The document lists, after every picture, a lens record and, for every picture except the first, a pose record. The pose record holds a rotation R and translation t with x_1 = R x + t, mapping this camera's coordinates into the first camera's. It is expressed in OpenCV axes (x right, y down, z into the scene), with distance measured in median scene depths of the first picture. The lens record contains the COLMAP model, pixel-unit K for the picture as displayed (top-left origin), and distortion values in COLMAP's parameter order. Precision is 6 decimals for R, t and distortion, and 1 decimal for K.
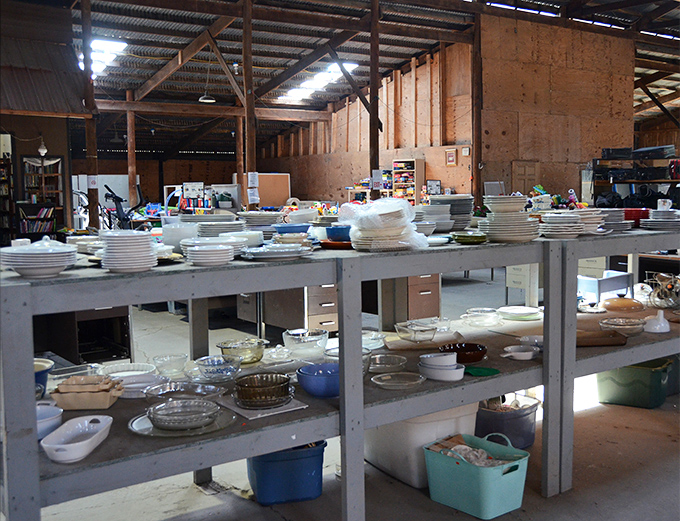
lens RADIAL K [[786.2, 0, 339.9], [0, 786.2, 260.5], [0, 0, 1]] dist [-0.001669, 0.000000]
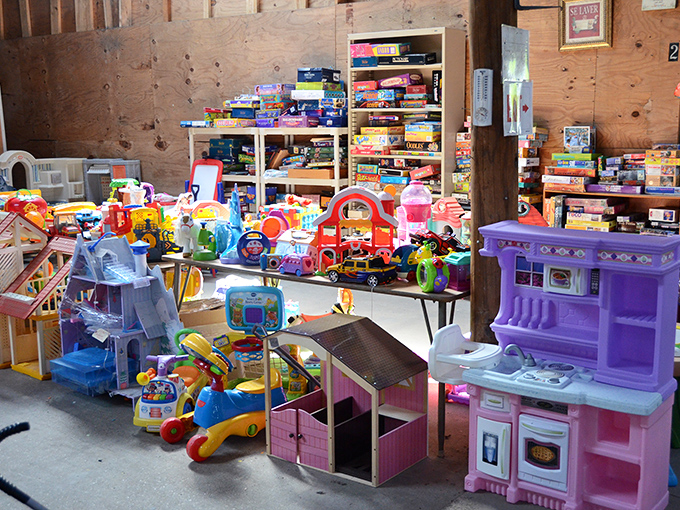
lens RADIAL K [[780.4, 0, 340.2], [0, 780.4, 254.4], [0, 0, 1]] dist [0.014207, 0.000000]
pose [[0.941553, -0.055715, 0.332226, -0.046563], [0.030625, 0.996301, 0.080288, -0.064439], [-0.335470, -0.065421, 0.939776, 0.694970]]
